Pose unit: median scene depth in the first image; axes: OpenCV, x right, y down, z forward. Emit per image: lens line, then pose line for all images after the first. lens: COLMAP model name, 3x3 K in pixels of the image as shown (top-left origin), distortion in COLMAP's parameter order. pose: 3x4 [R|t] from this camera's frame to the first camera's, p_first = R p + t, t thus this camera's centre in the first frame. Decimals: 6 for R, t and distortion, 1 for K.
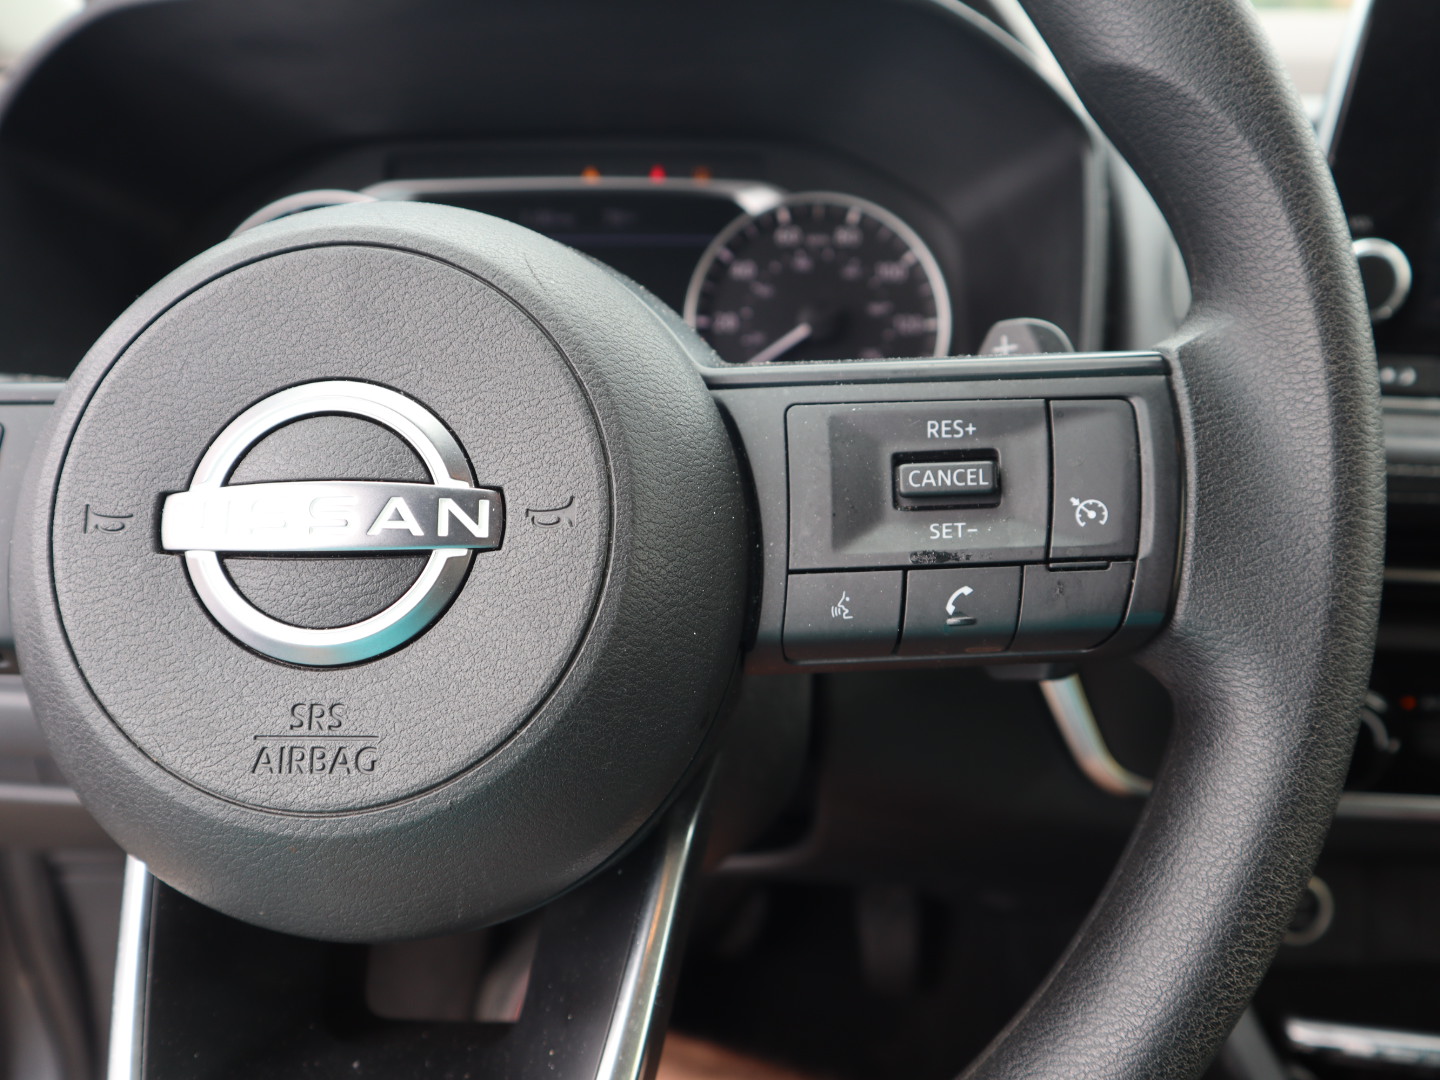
lens RADIAL K [[1104.8, 0, 718.0], [0, 1104.8, 541.5], [0, 0, 1]] dist [-0.110428, 0.055538]
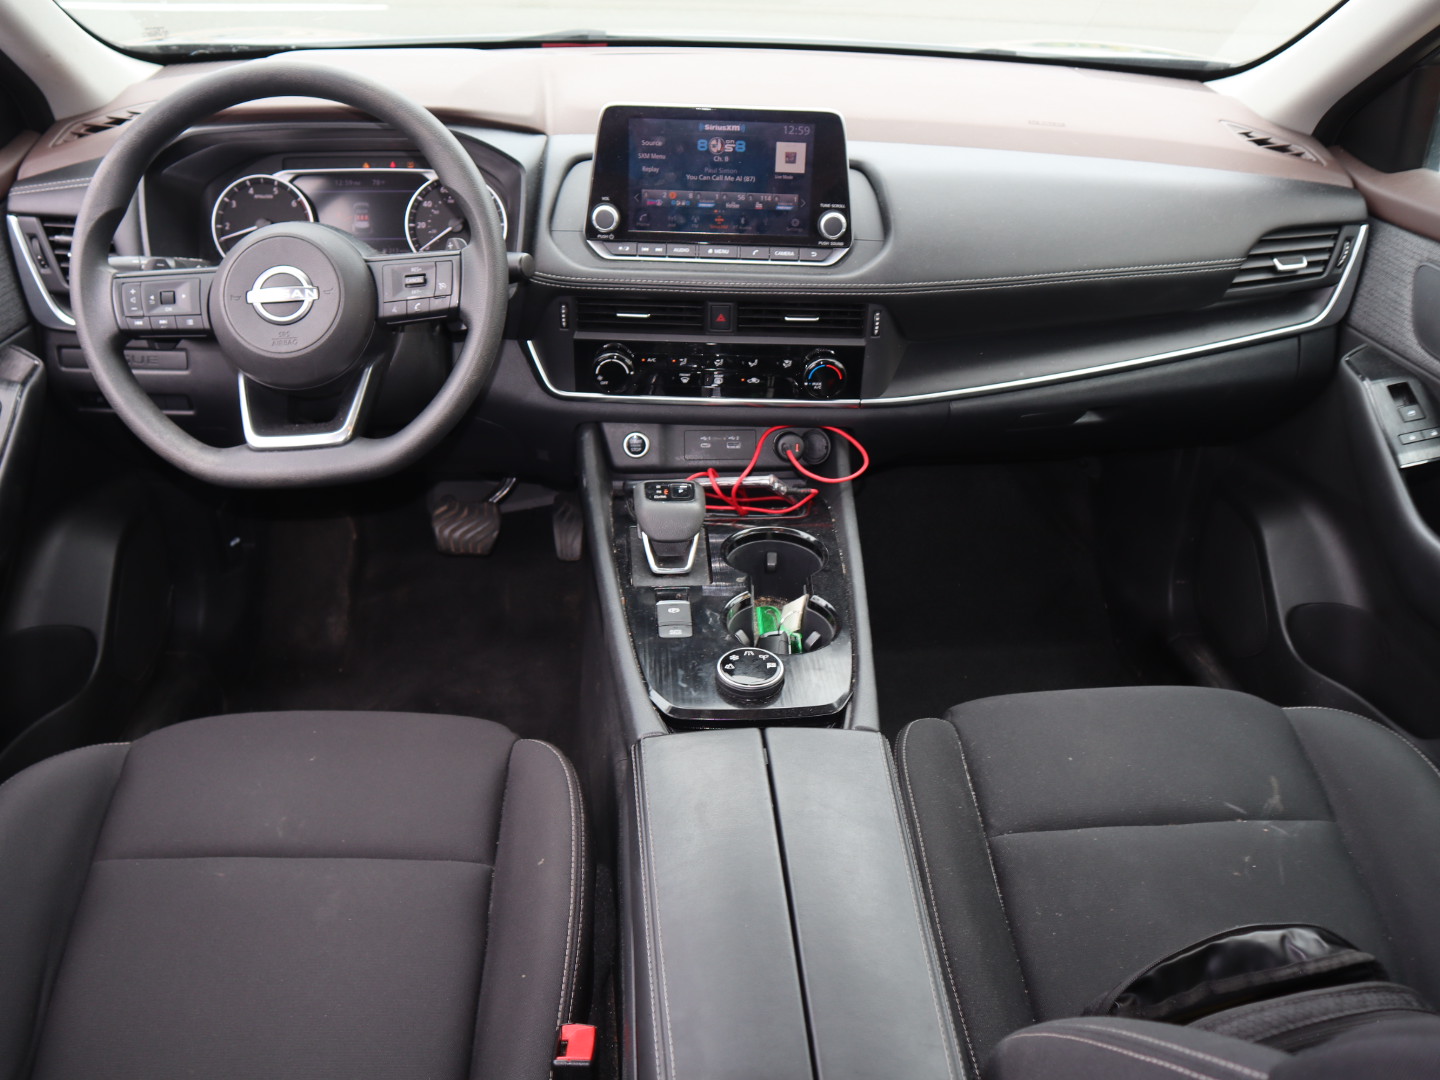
lens RADIAL K [[1104.8, 0, 711.6], [0, 1104.8, 545.9], [0, 0, 1]] dist [-0.110428, 0.055538]
pose [[0.996605, -0.050351, 0.065138, 1.177090], [0.039452, 0.986500, 0.158938, 0.392442], [-0.072261, -0.155828, 0.985137, -4.066534]]
